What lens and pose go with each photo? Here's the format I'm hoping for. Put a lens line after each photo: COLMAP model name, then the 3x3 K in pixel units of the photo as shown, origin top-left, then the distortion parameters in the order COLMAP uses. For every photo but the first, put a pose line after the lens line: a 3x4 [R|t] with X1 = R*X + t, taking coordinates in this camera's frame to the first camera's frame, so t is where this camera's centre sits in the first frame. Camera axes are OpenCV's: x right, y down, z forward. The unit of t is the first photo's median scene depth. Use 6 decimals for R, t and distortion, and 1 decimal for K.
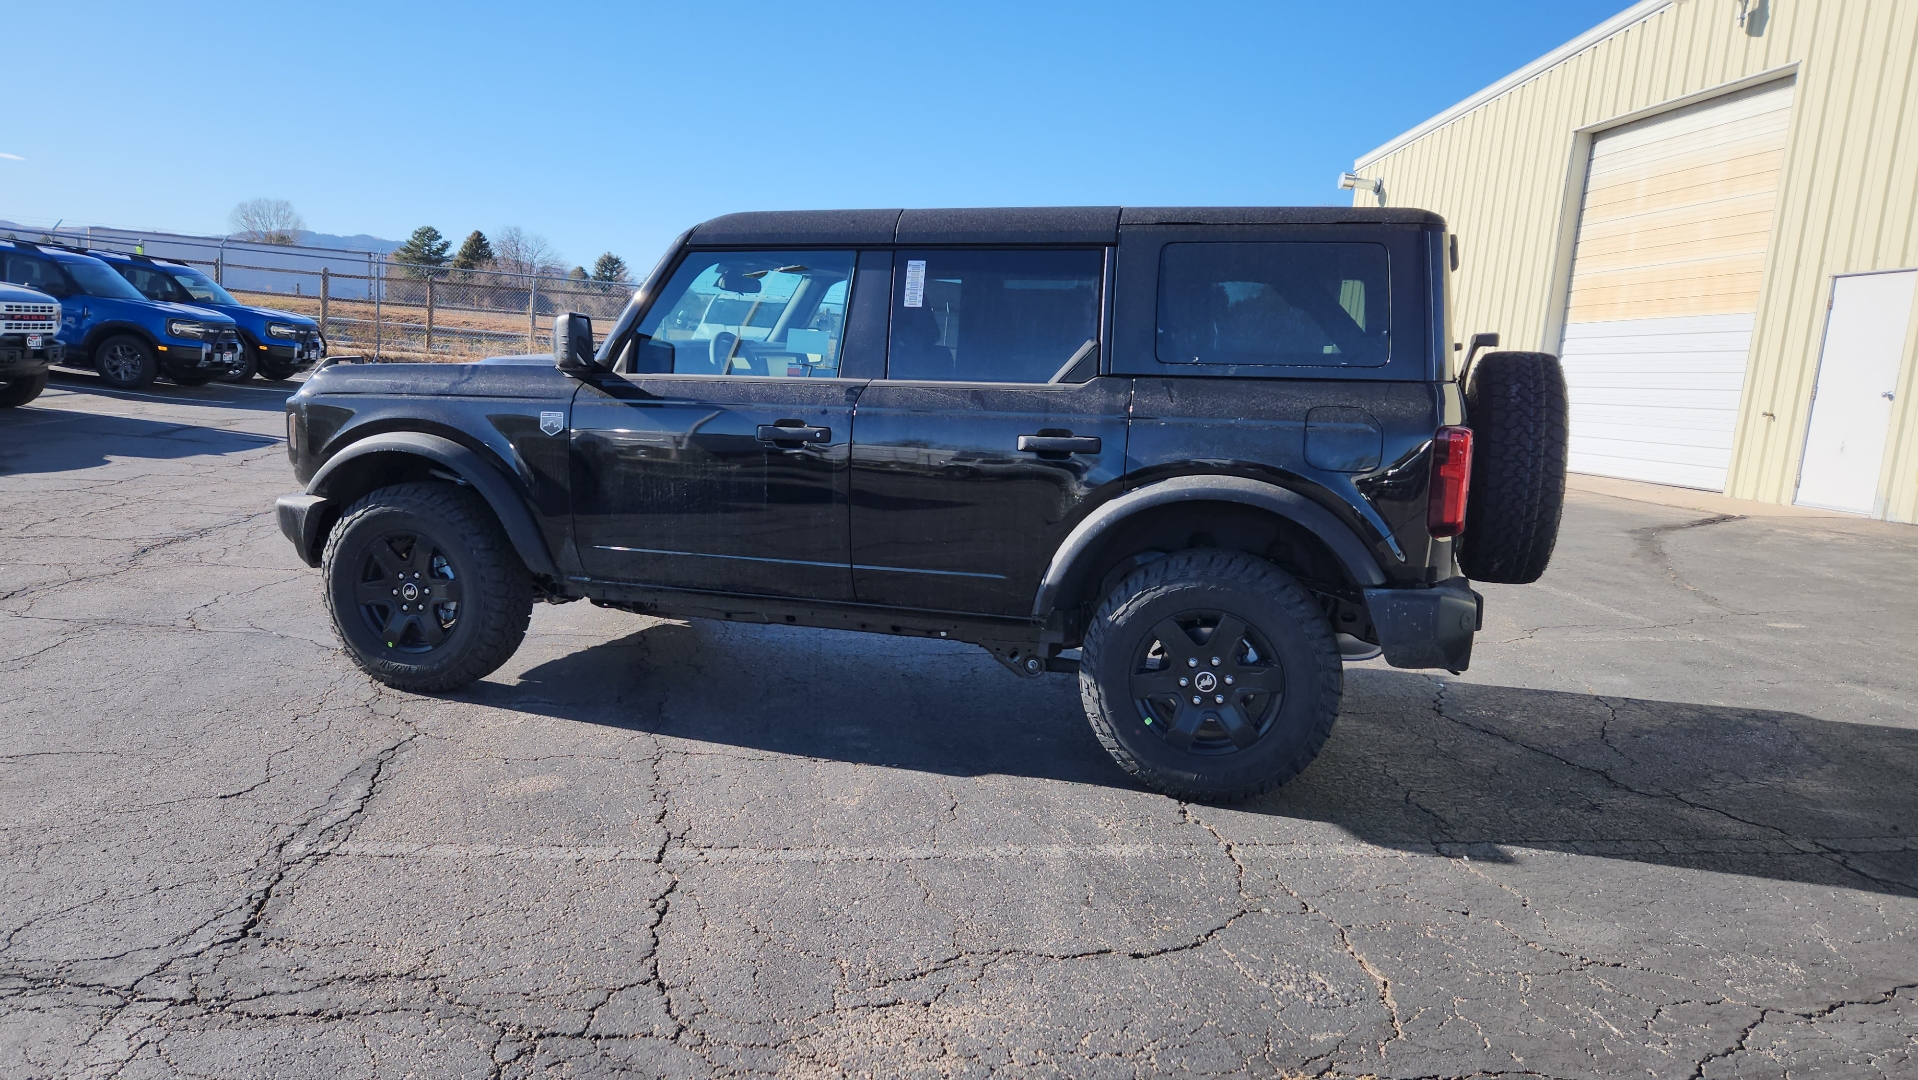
lens RADIAL K [[1275.7, 0, 917.3], [0, 1275.7, 572.1], [0, 0, 1]] dist [0.064699, -0.047475]
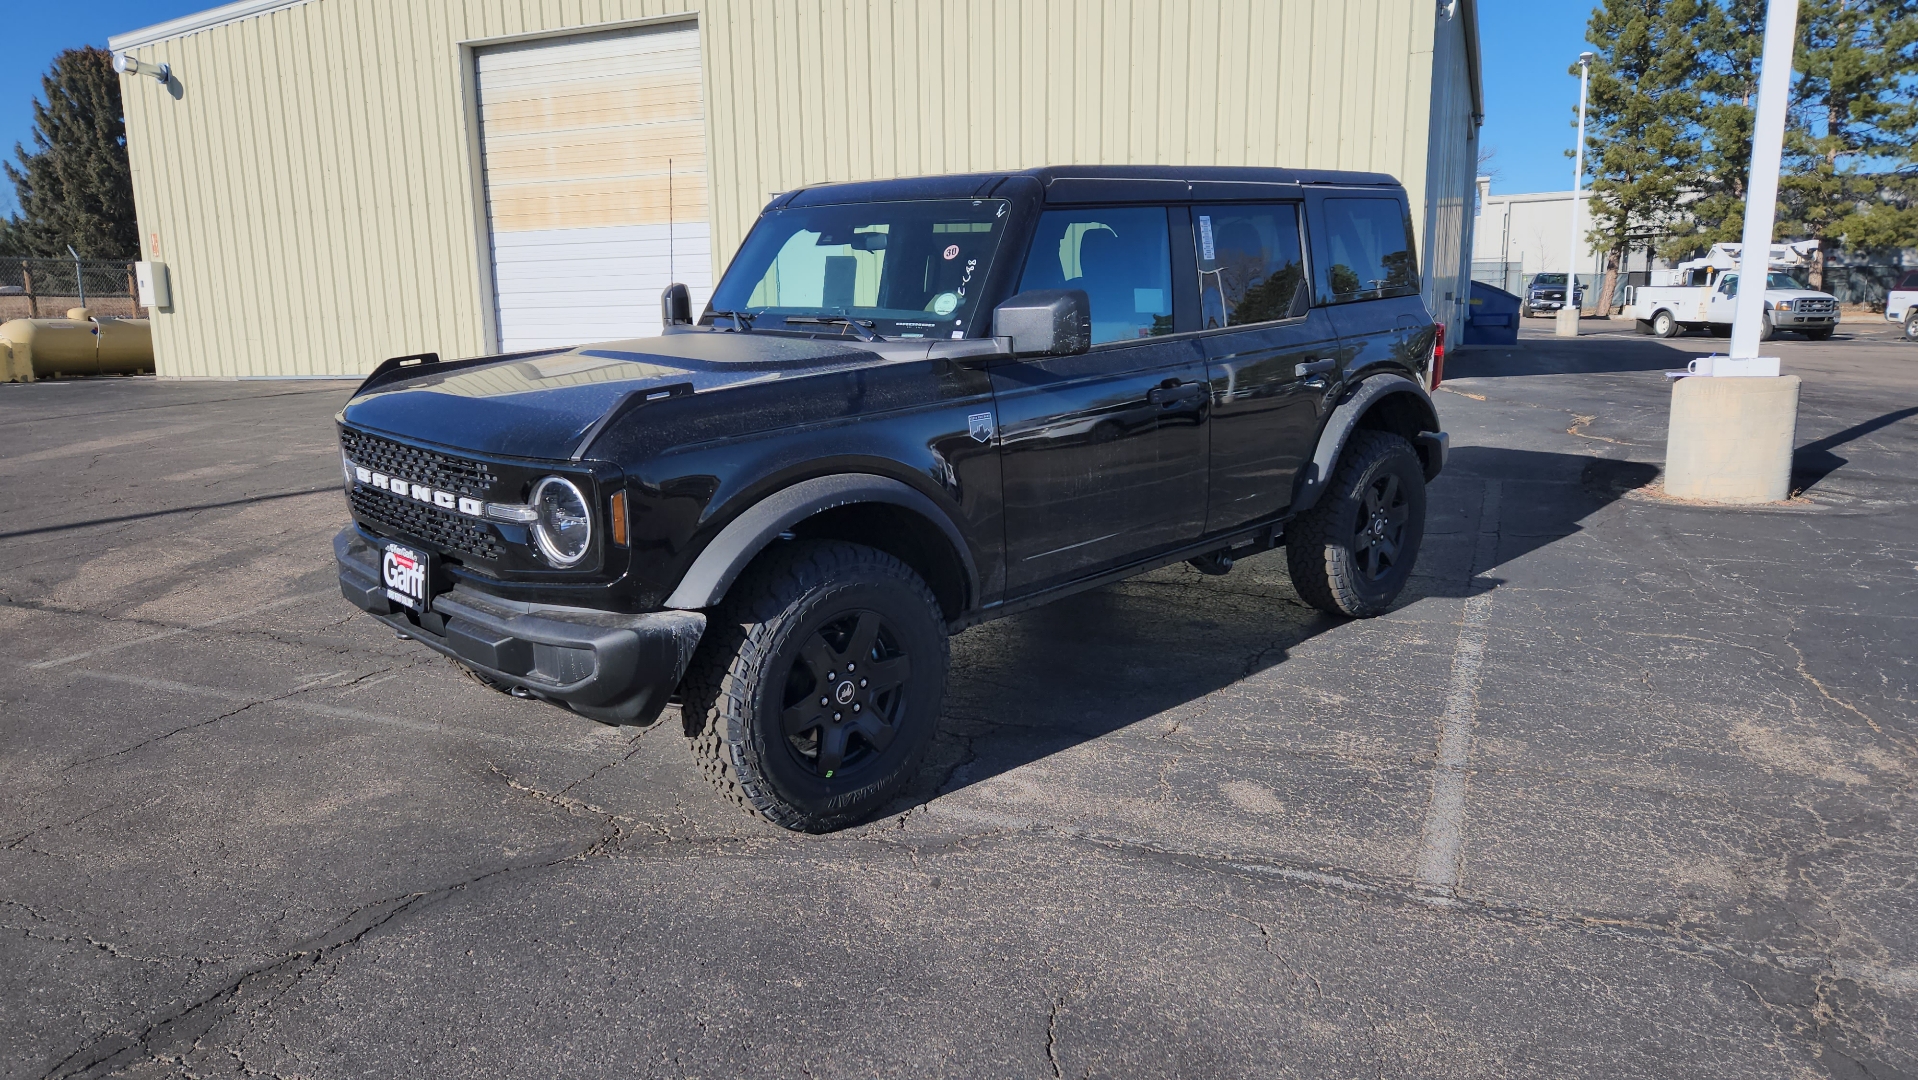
lens RADIAL K [[1278.9, 0, 935.8], [0, 1278.9, 571.0], [0, 0, 1]] dist [0.070429, -0.054905]
pose [[0.477017, -0.255451, 0.840951, -1.074810], [0.191285, 0.964068, 0.184346, -0.195367], [-0.857825, 0.072925, 0.508741, 0.653865]]
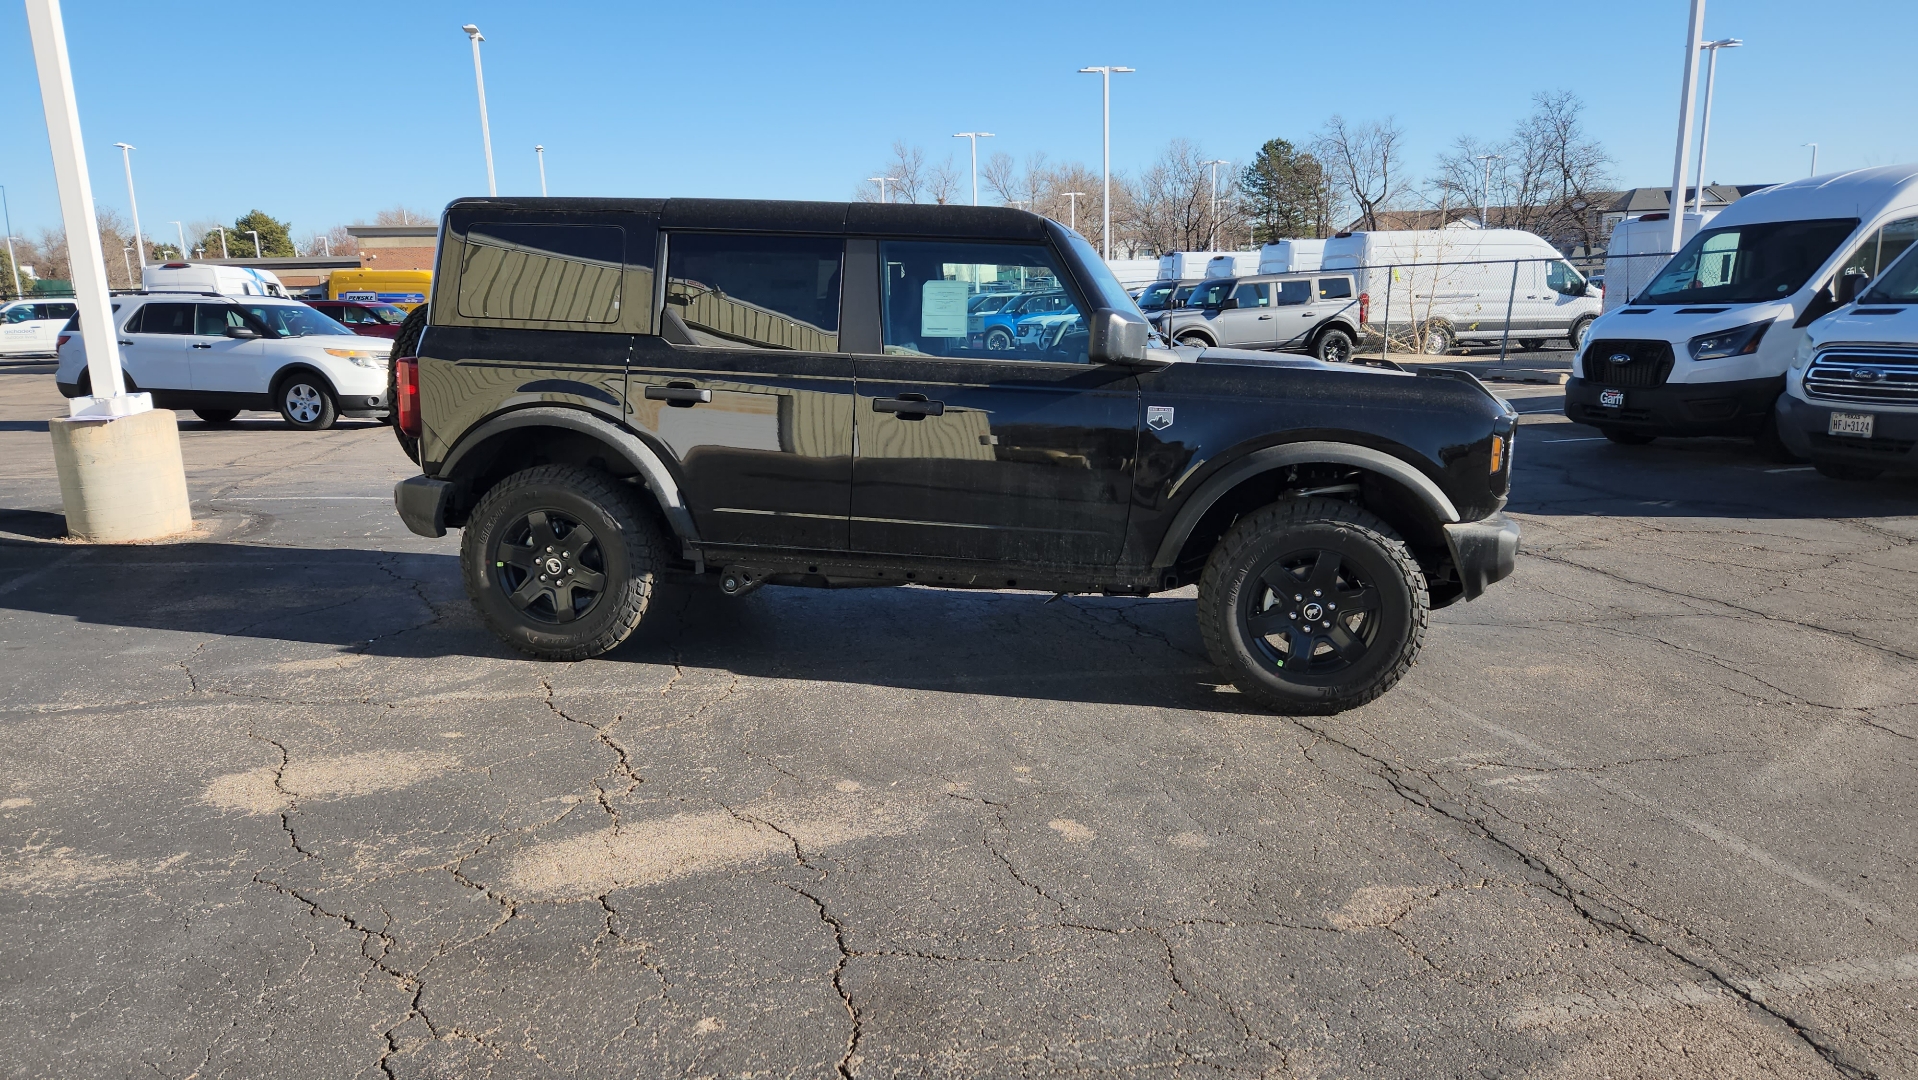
lens RADIAL K [[1278.9, 0, 929.7], [0, 1278.9, 549.9], [0, 0, 1]] dist [0.067983, -0.050149]
pose [[-0.988753, -0.028163, -0.146881, 0.165492], [-0.077909, 0.935321, 0.345115, -0.445397], [0.127661, 0.352676, -0.926996, 2.462935]]
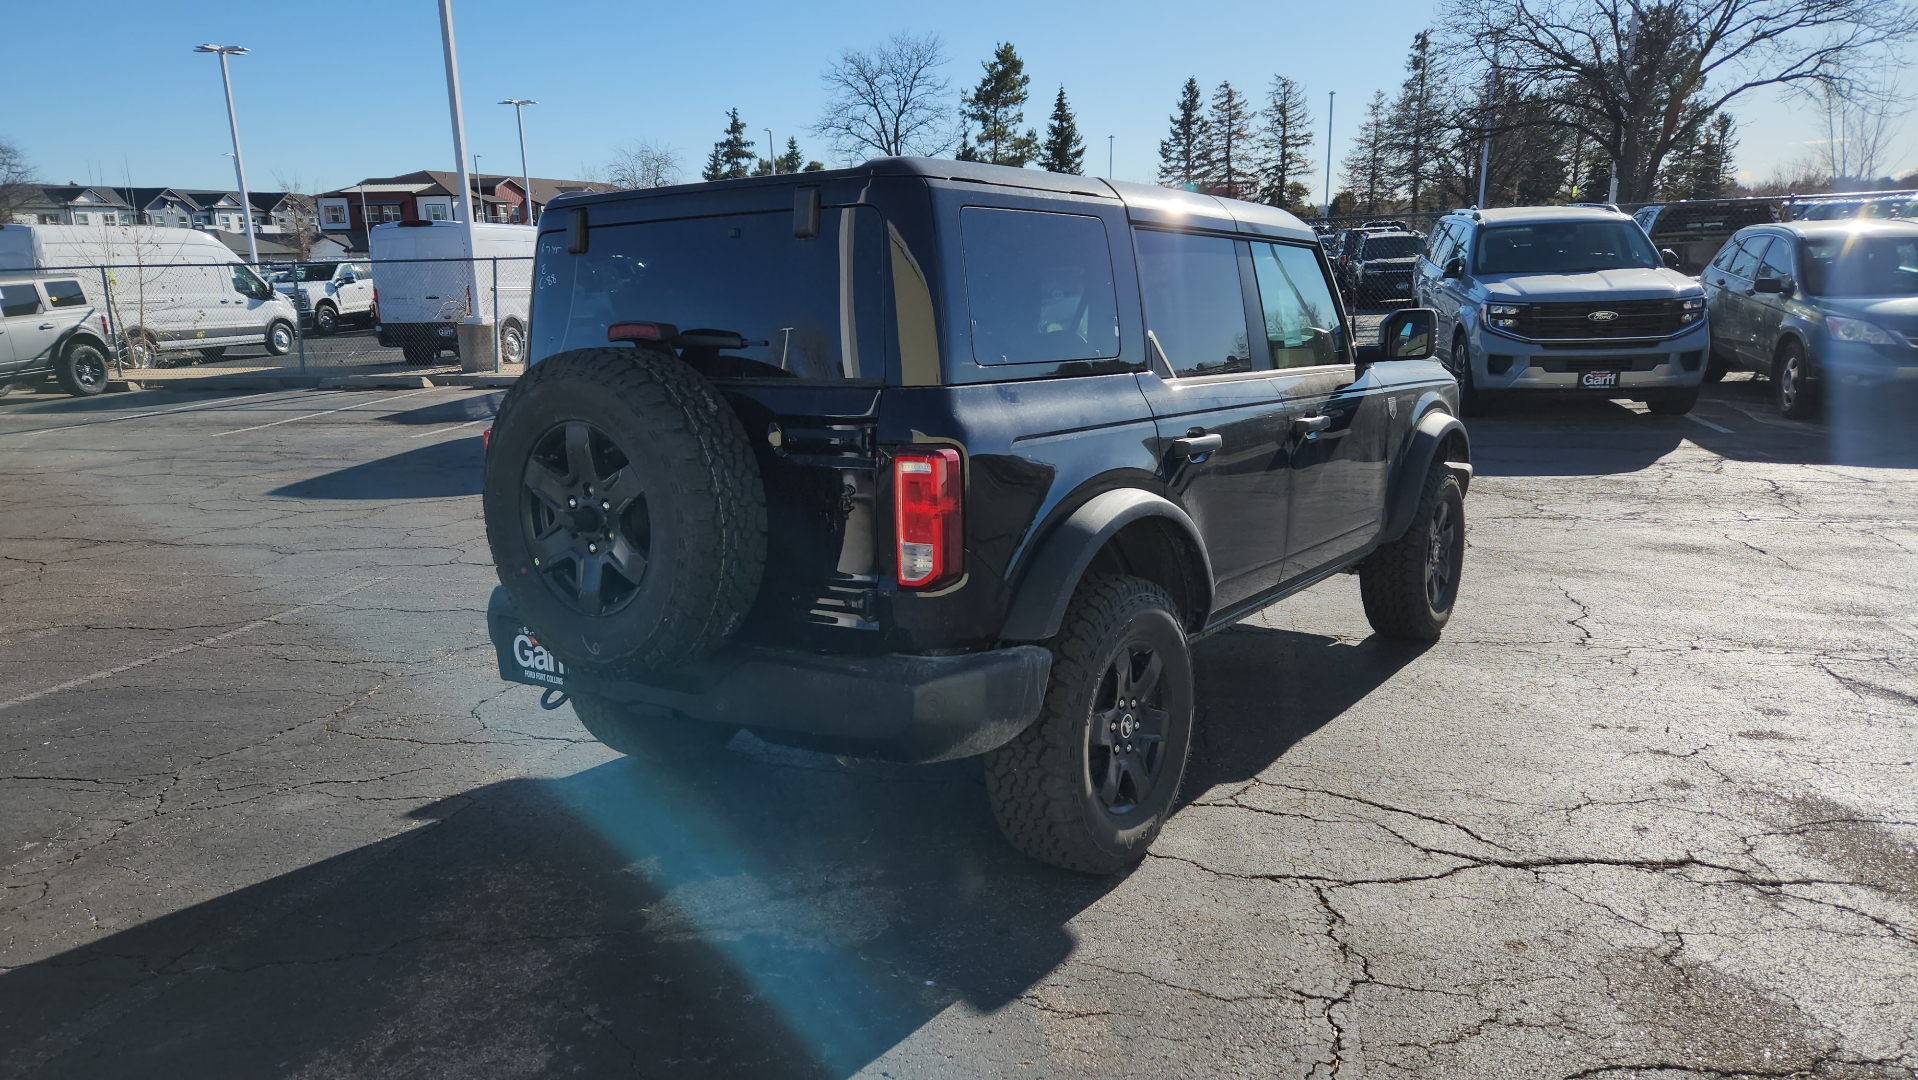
lens RADIAL K [[1278.9, 0, 918.7], [0, 1278.9, 554.4], [0, 0, 1]] dist [0.067983, -0.050149]
pose [[-0.321910, 0.148838, -0.934998, 1.102360], [-0.154419, 0.966088, 0.206951, -0.238553], [0.934093, 0.211001, -0.288010, 1.403349]]
